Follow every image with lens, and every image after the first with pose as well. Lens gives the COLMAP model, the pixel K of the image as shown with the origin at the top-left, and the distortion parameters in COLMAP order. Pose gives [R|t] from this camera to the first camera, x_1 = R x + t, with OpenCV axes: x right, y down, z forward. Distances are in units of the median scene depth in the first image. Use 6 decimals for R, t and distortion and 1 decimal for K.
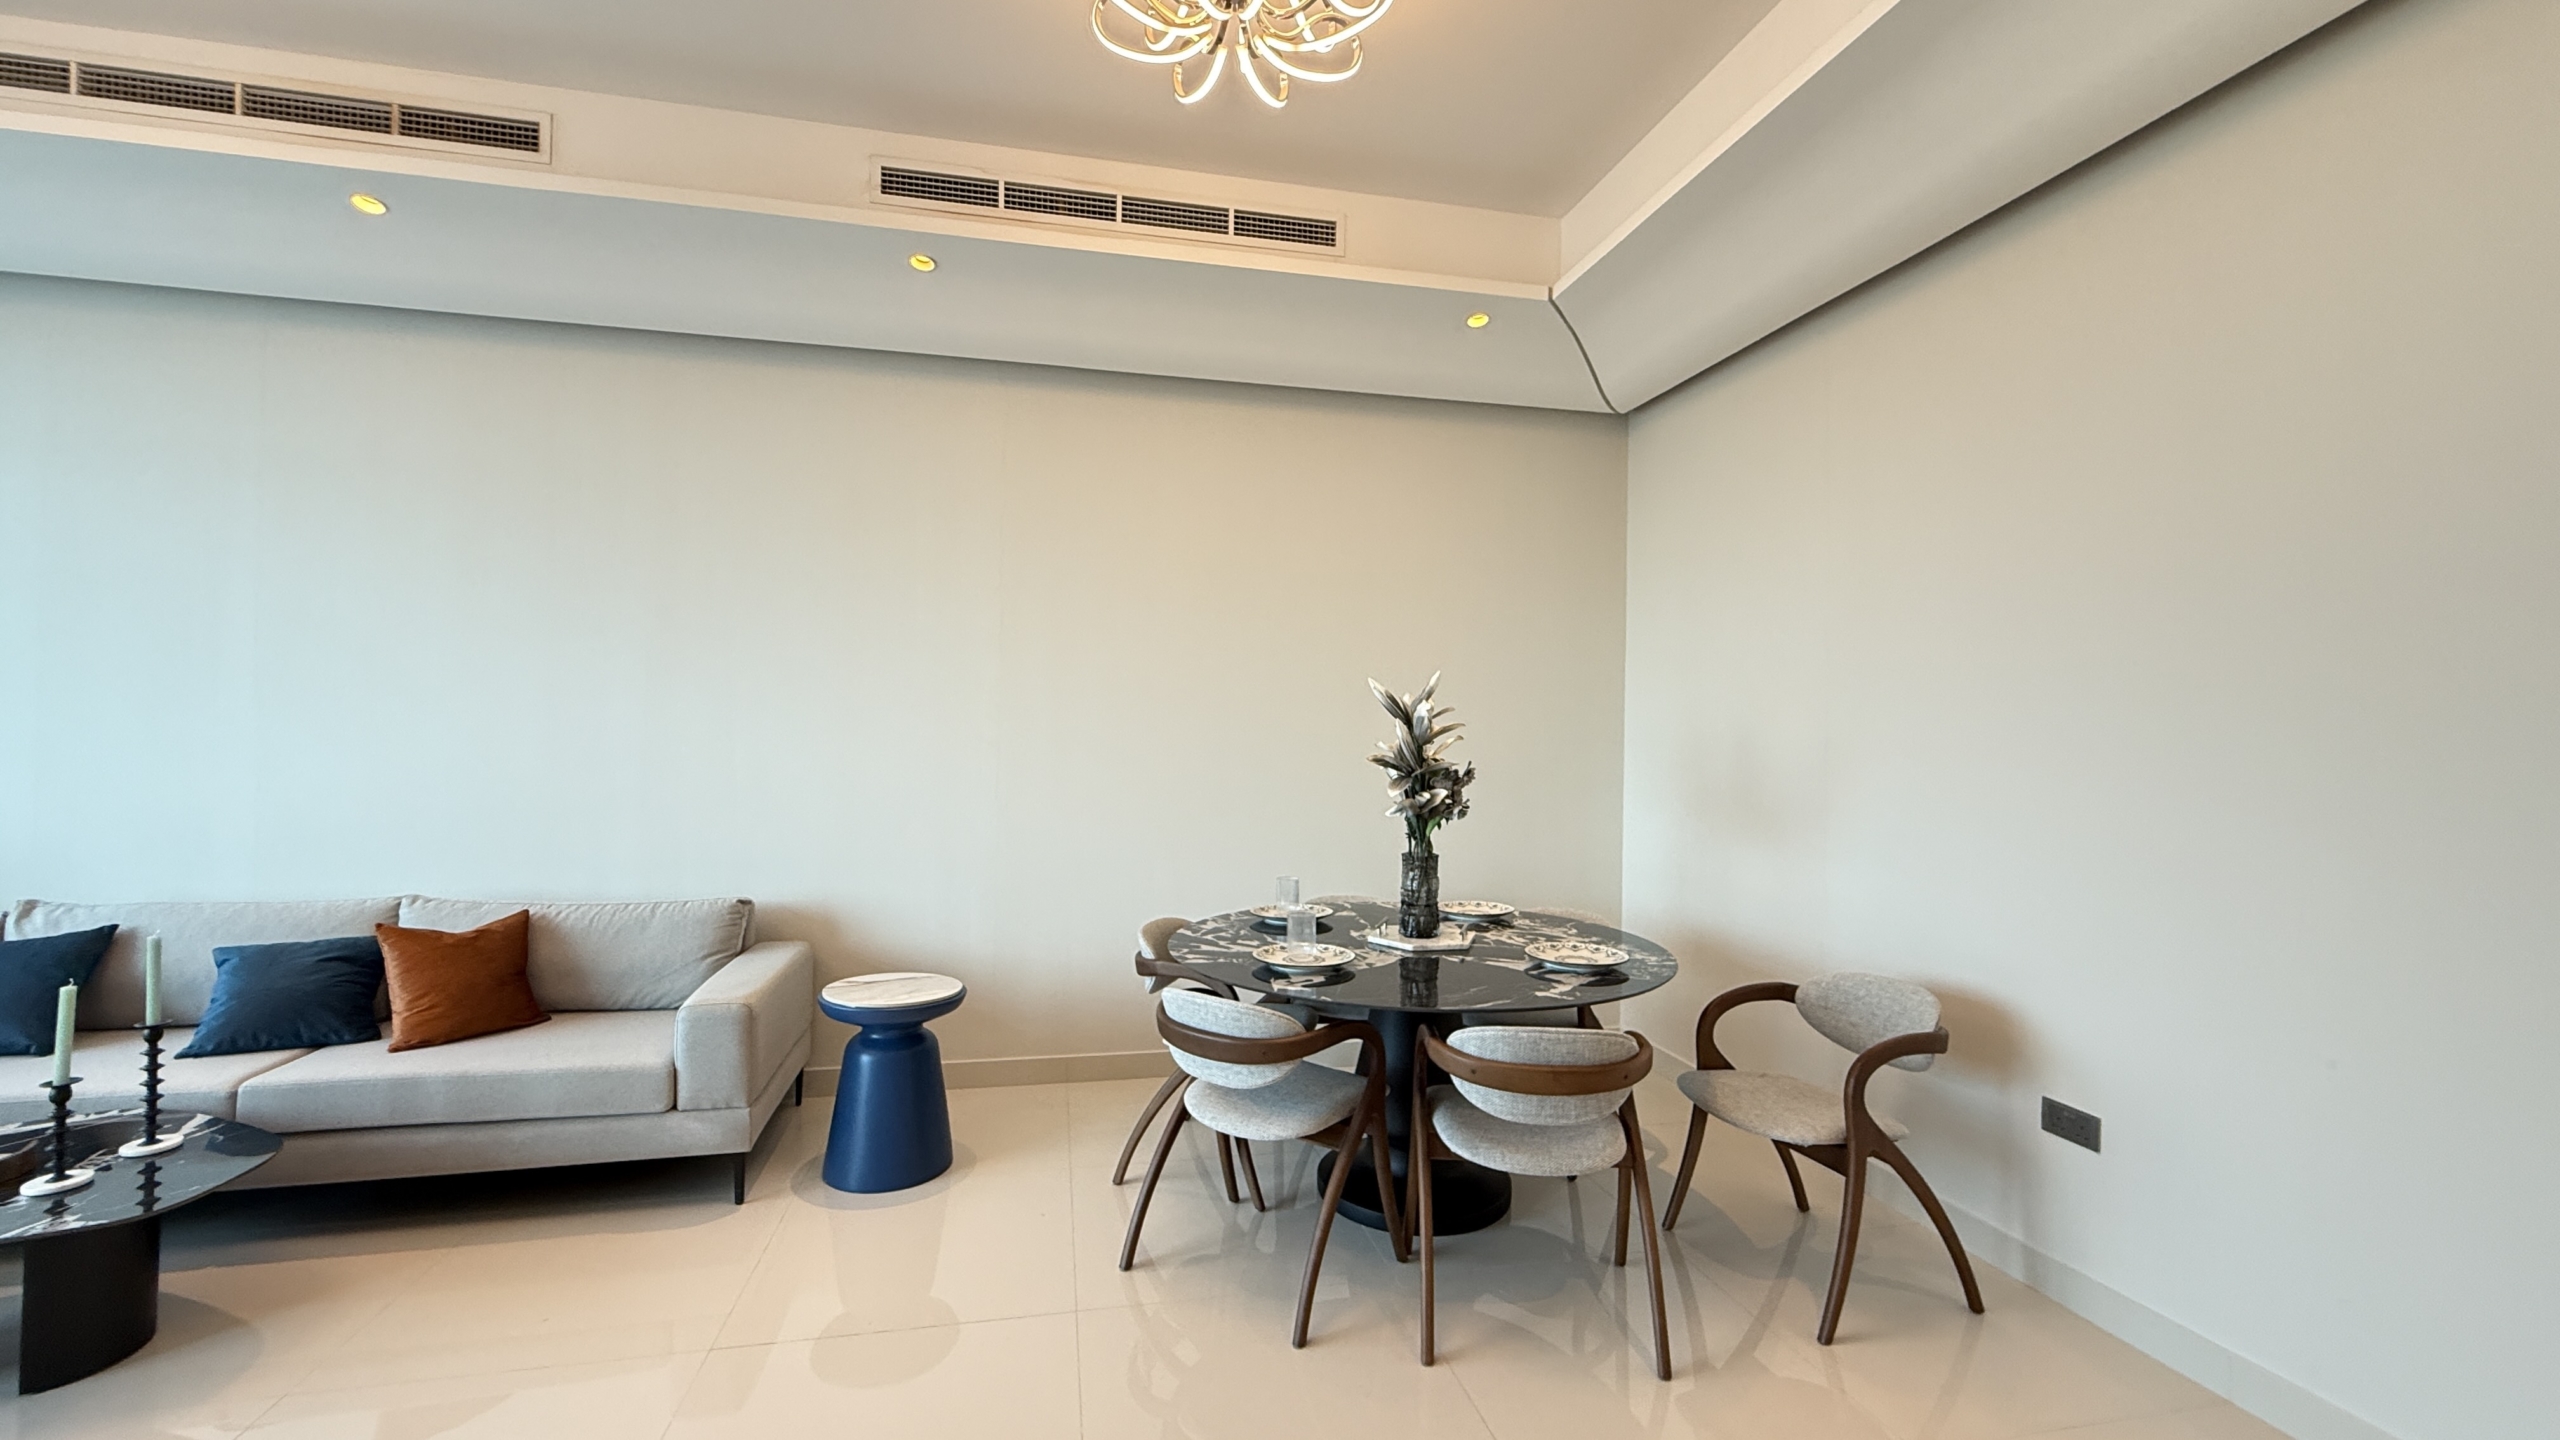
lens RADIAL K [[1013.3, 0, 1280.7], [0, 1013.3, 722.3], [0, 0, 1]] dist [-0.000934, -0.000236]
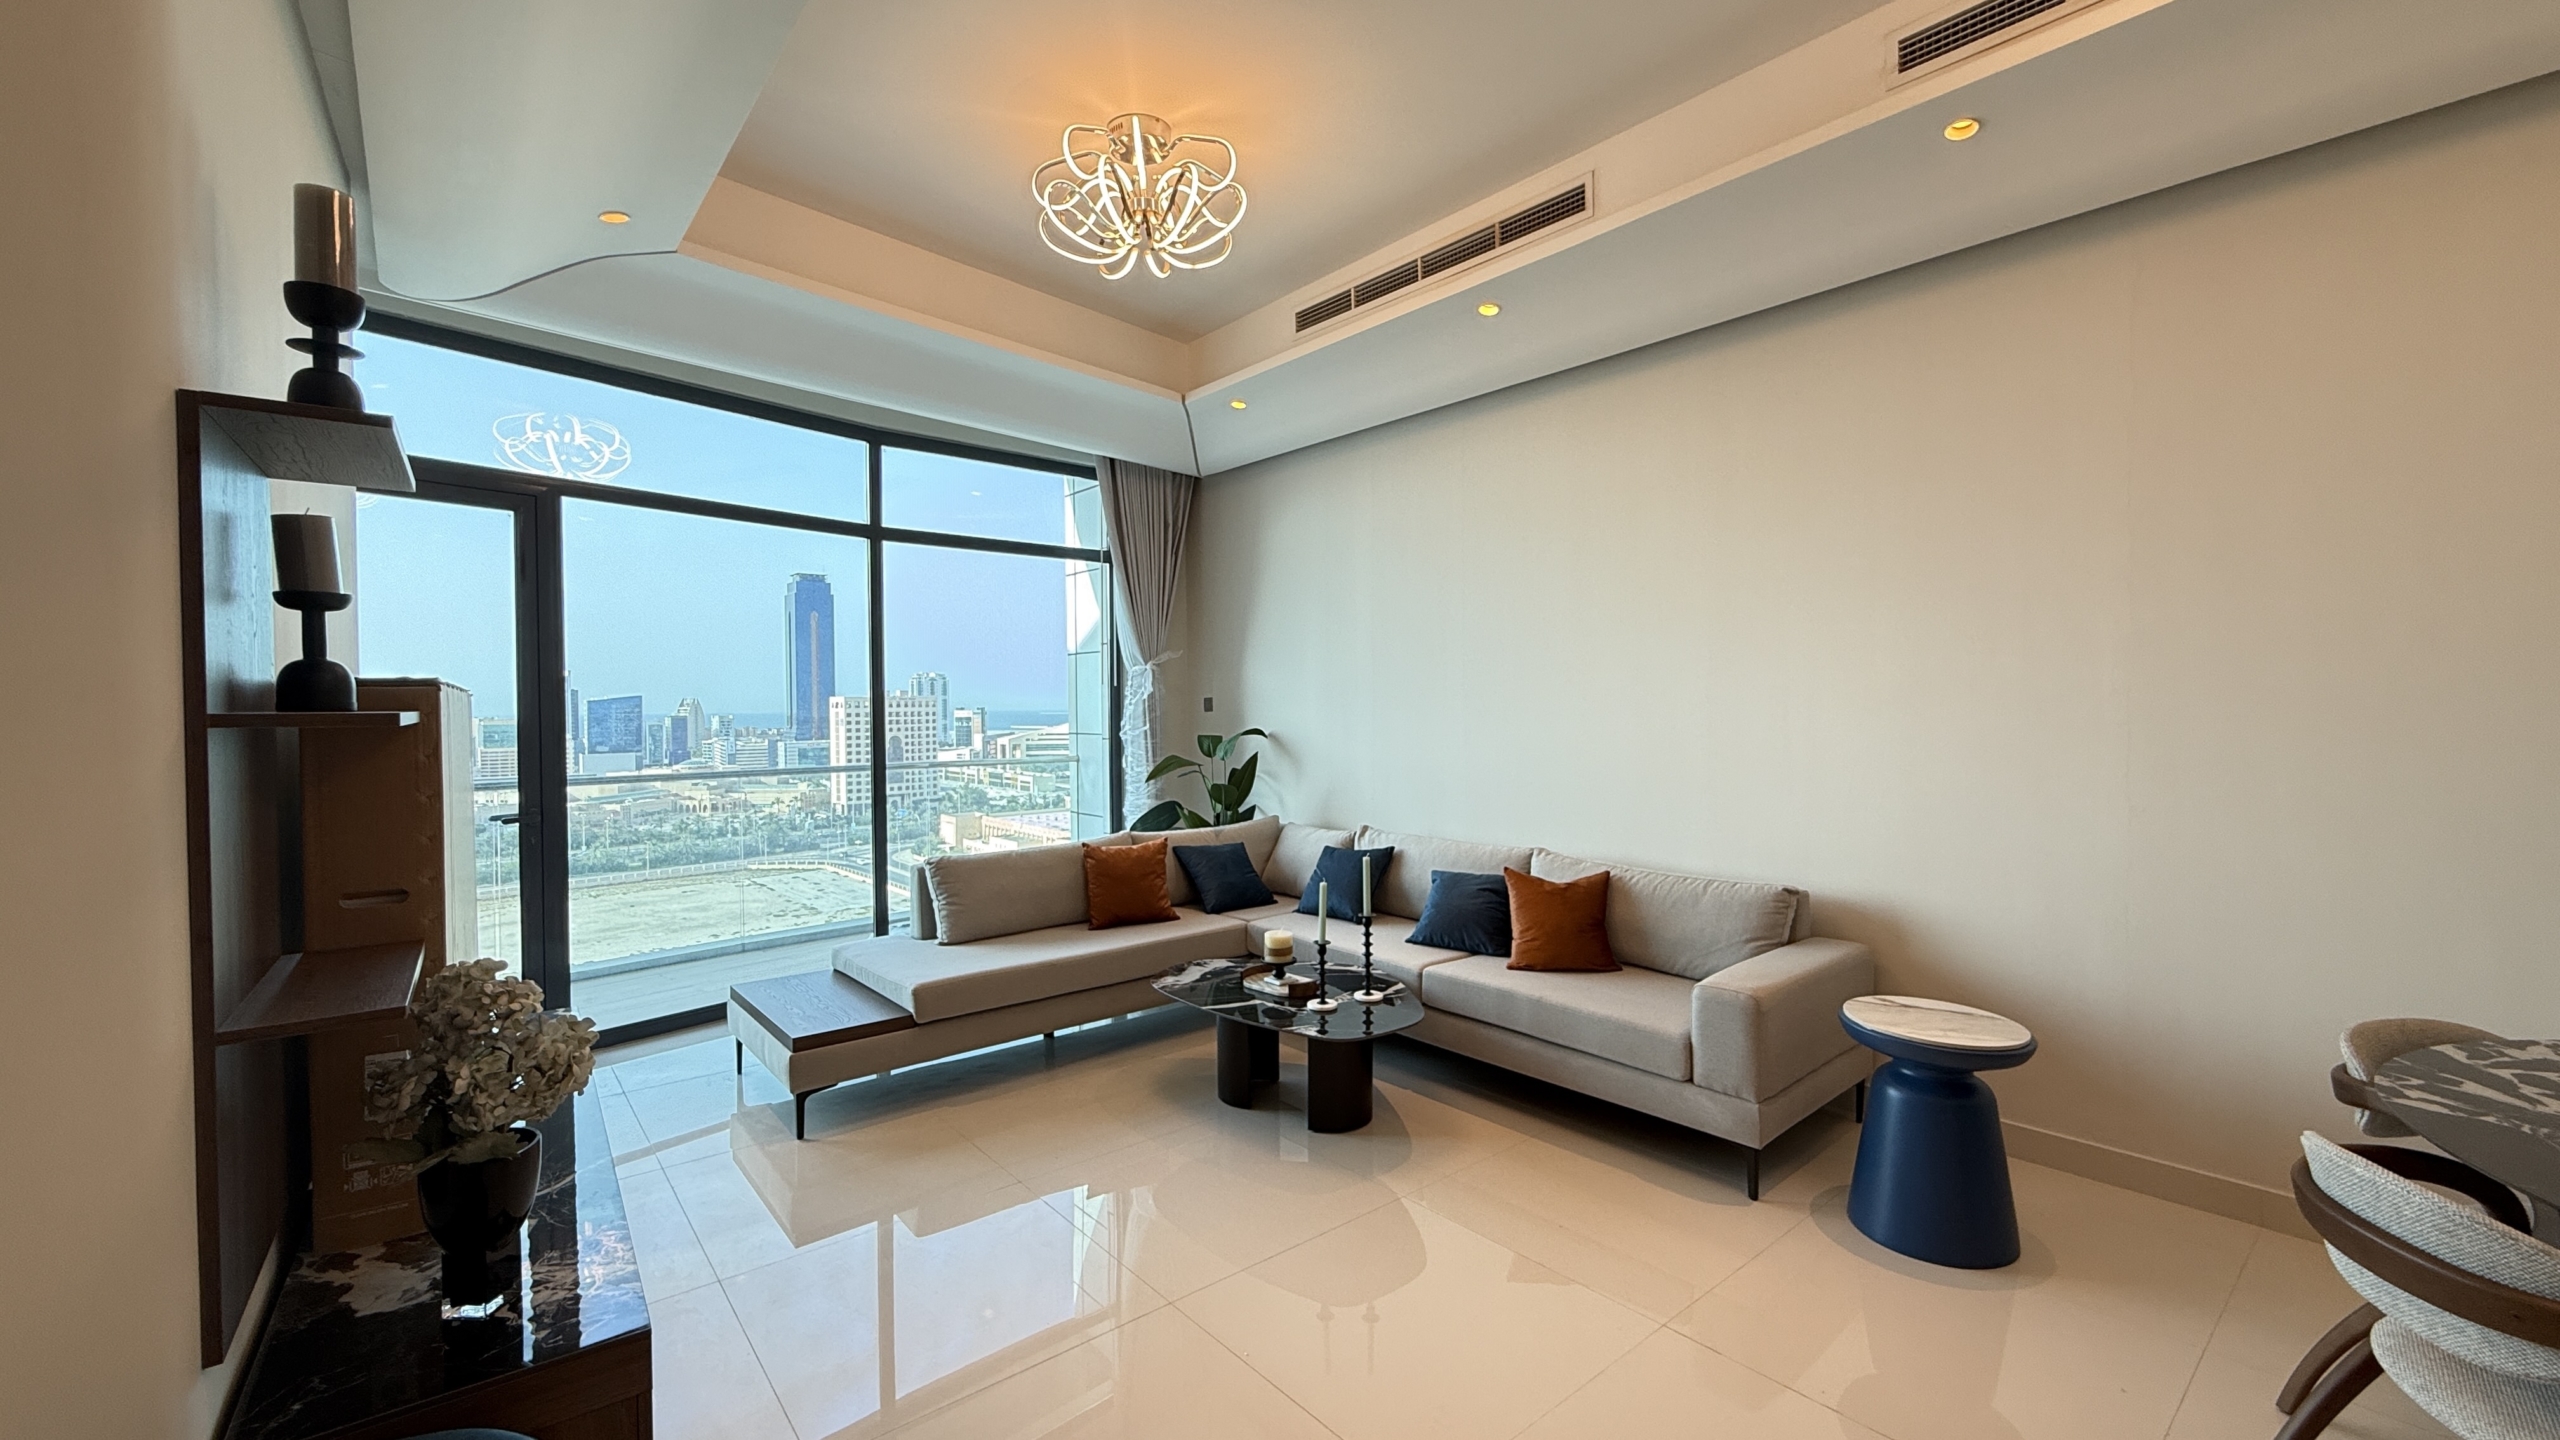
lens RADIAL K [[1013.3, 0, 1280.7], [0, 1013.3, 722.3], [0, 0, 1]] dist [-0.000934, -0.000236]
pose [[0.463452, -0.004732, -0.886109, 0.120084], [0.020318, 0.999780, 0.005288, 0.002677], [0.885889, -0.020454, 0.463446, 0.157121]]
